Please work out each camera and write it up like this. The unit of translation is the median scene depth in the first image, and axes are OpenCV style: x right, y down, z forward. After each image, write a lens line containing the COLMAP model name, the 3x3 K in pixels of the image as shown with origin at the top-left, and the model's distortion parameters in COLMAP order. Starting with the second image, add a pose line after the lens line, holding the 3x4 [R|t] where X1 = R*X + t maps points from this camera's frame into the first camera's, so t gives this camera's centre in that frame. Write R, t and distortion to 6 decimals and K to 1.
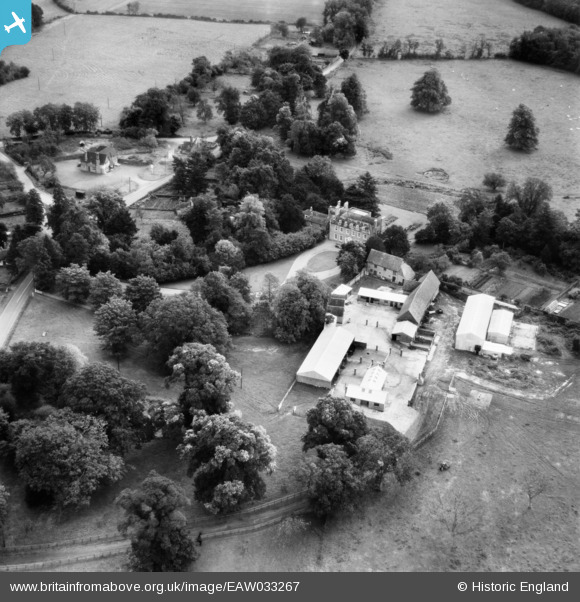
lens RADIAL K [[959.9, 0, 290.0], [0, 959.9, 301.0], [0, 0, 1]] dist [-0.026088, 0.037949]
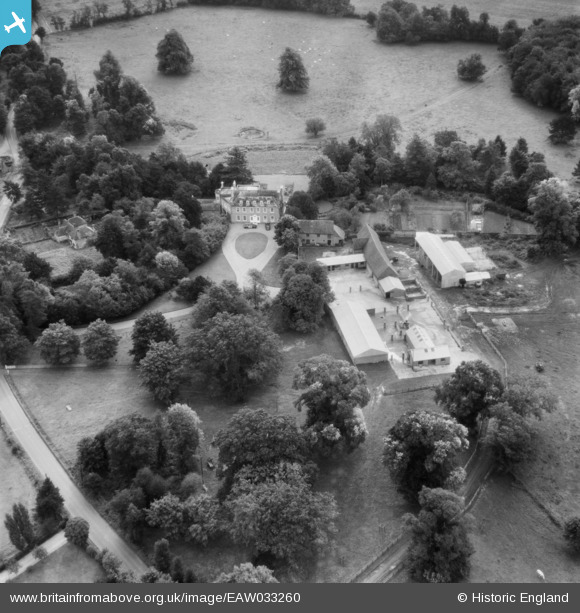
lens RADIAL K [[963.7, 0, 290.0], [0, 963.7, 306.5], [0, 0, 1]] dist [-0.025426, 0.118152]
pose [[0.870790, -0.300587, 0.389067, -0.341487], [0.276167, 0.953746, 0.118745, -0.089920], [-0.406764, 0.004046, 0.913524, 0.086542]]
